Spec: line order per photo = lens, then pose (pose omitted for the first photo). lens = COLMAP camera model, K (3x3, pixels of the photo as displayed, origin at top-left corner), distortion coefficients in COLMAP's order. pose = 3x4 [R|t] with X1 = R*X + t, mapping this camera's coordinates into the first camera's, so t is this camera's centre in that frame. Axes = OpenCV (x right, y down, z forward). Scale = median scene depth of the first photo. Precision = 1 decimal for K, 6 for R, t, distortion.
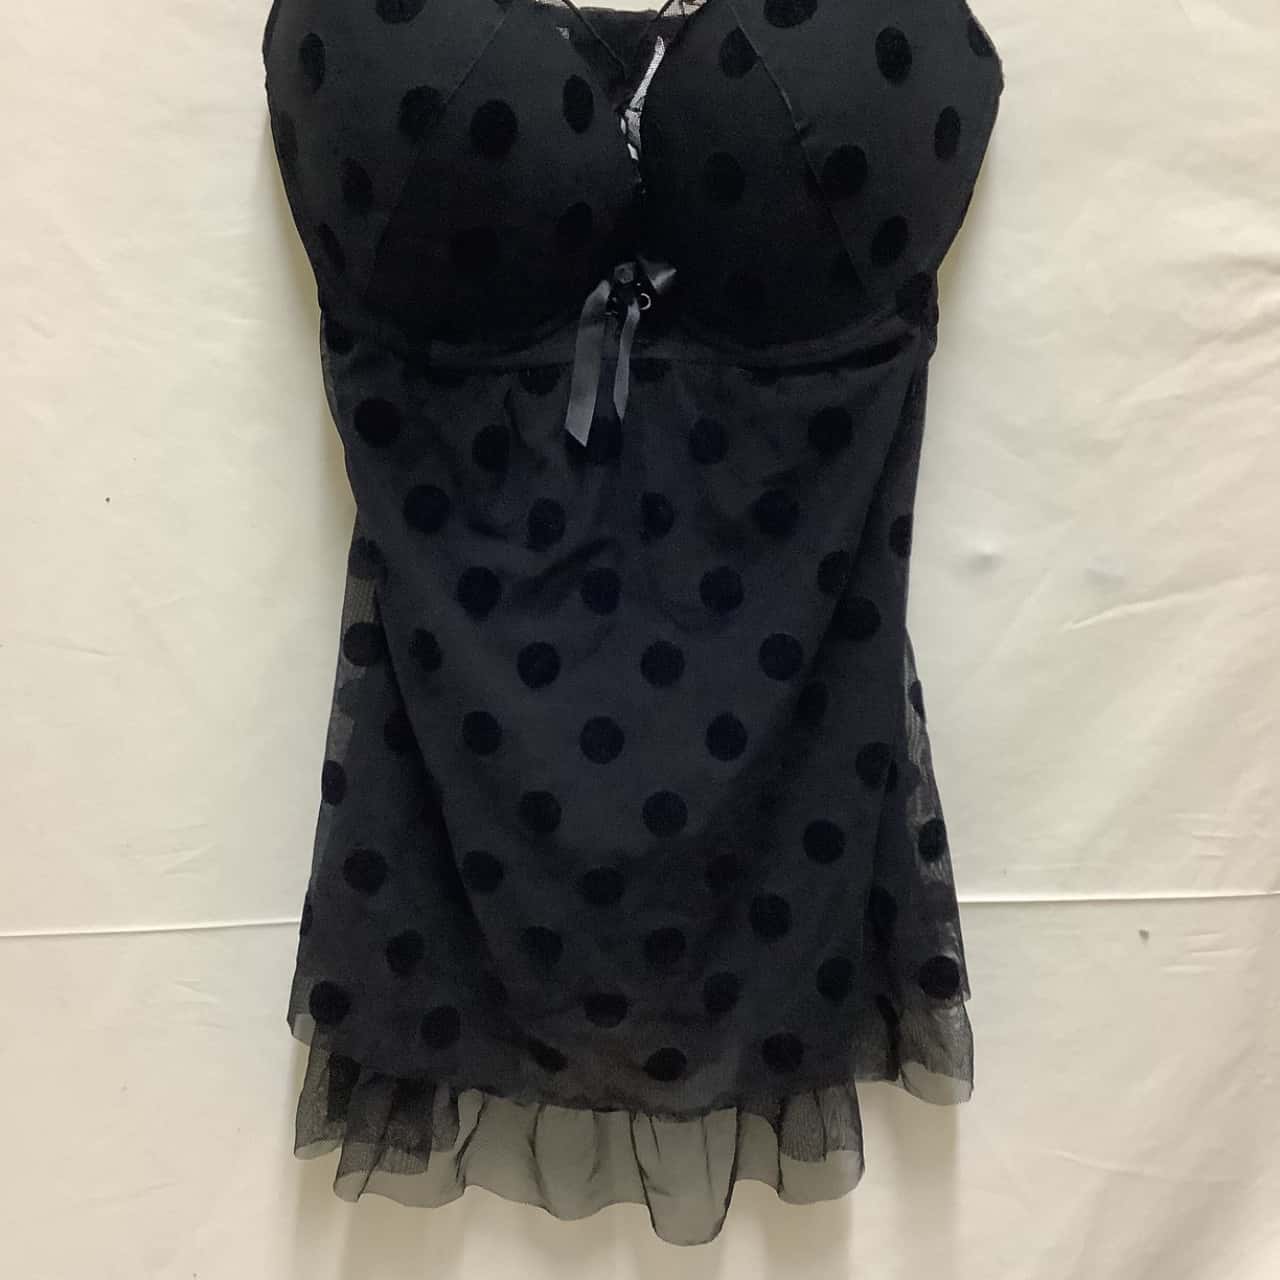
lens RADIAL K [[1599.7, 0, 642.6], [0, 1599.7, 611.7], [0, 0, 1]] dist [0.098102, -0.035575]
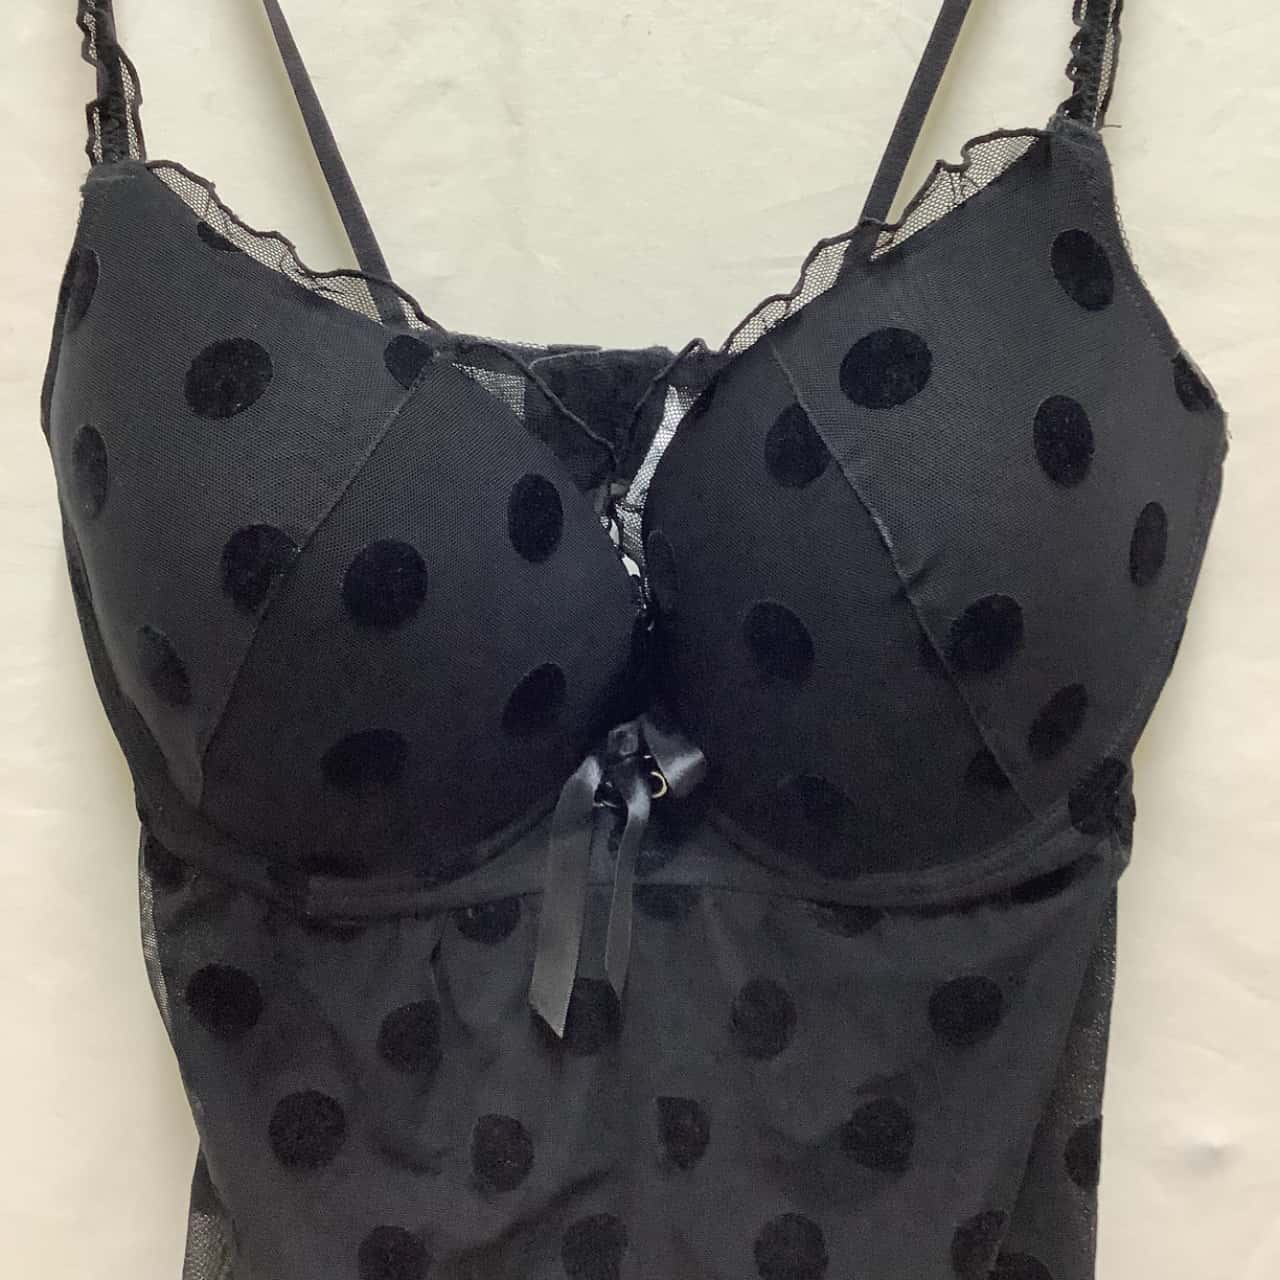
lens RADIAL K [[1664.0, 0, 640.0], [0, 1664.0, 640.0], [0, 0, 1]] dist [0.058394, -0.033655]
pose [[0.998956, -0.015657, -0.042919, 0.023488], [0.012647, 0.997499, -0.069535, -0.205379], [0.043900, 0.068919, 0.996656, 0.349839]]
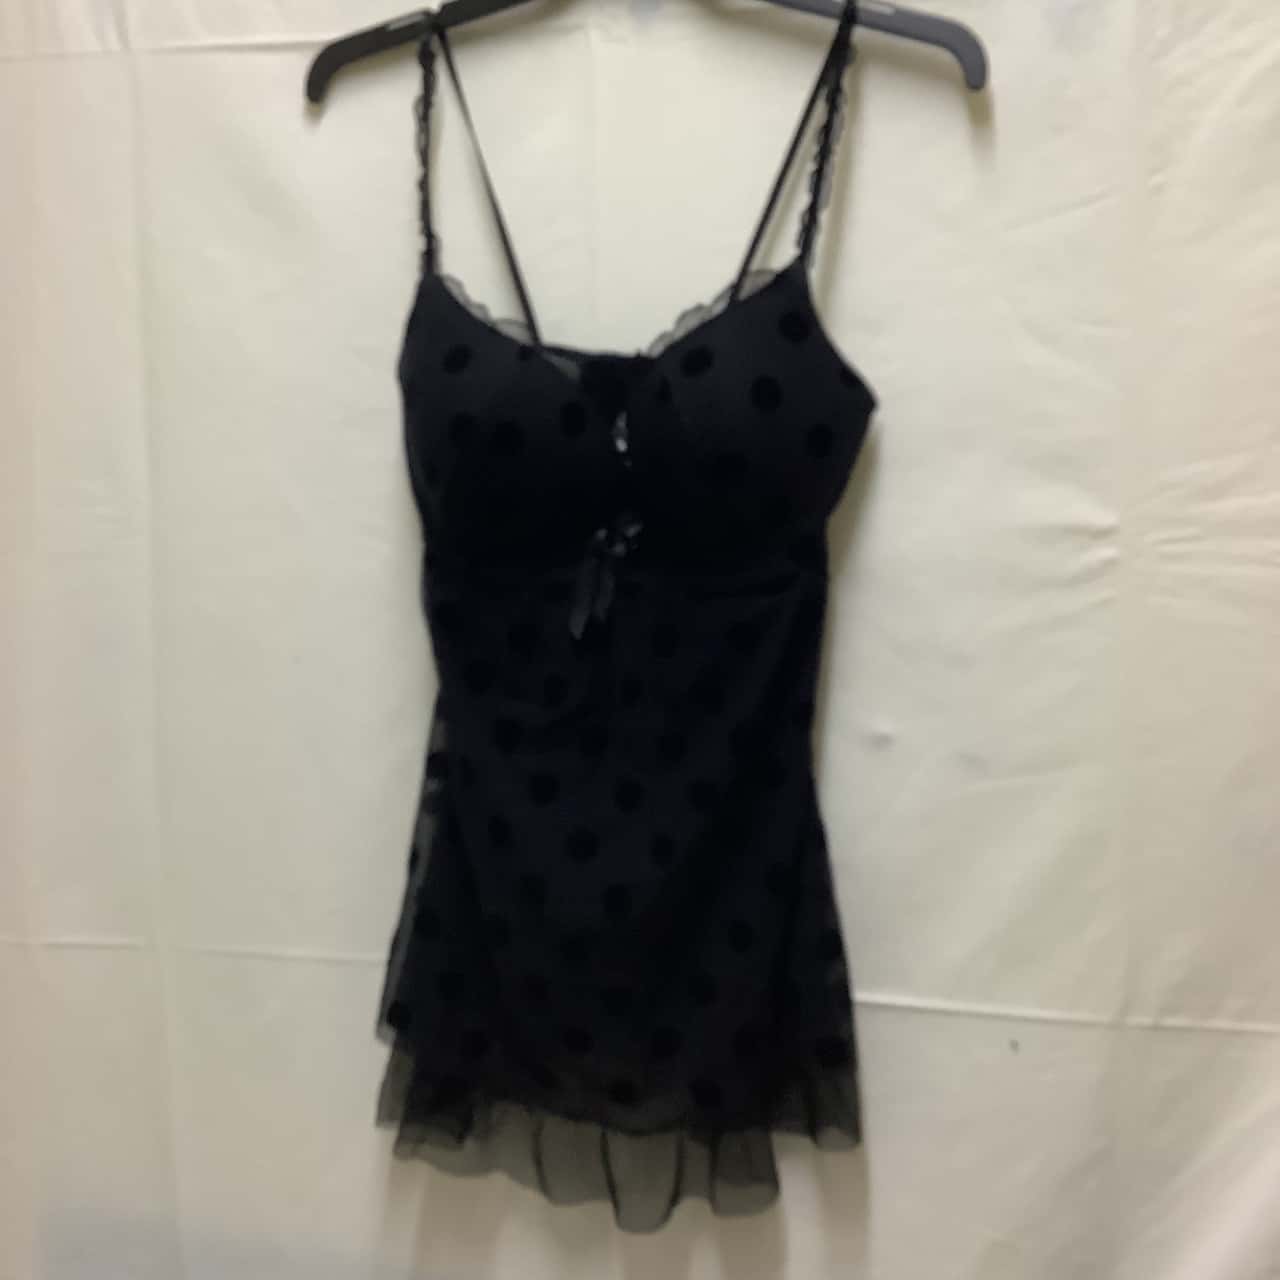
lens RADIAL K [[1599.7, 0, 642.6], [0, 1599.7, 611.7], [0, 0, 1]] dist [0.098102, -0.035575]
pose [[0.960387, 0.044829, -0.275041, 0.414896], [-0.075411, 0.991959, -0.101639, 0.015722], [0.268273, 0.118354, 0.956045, -0.379113]]
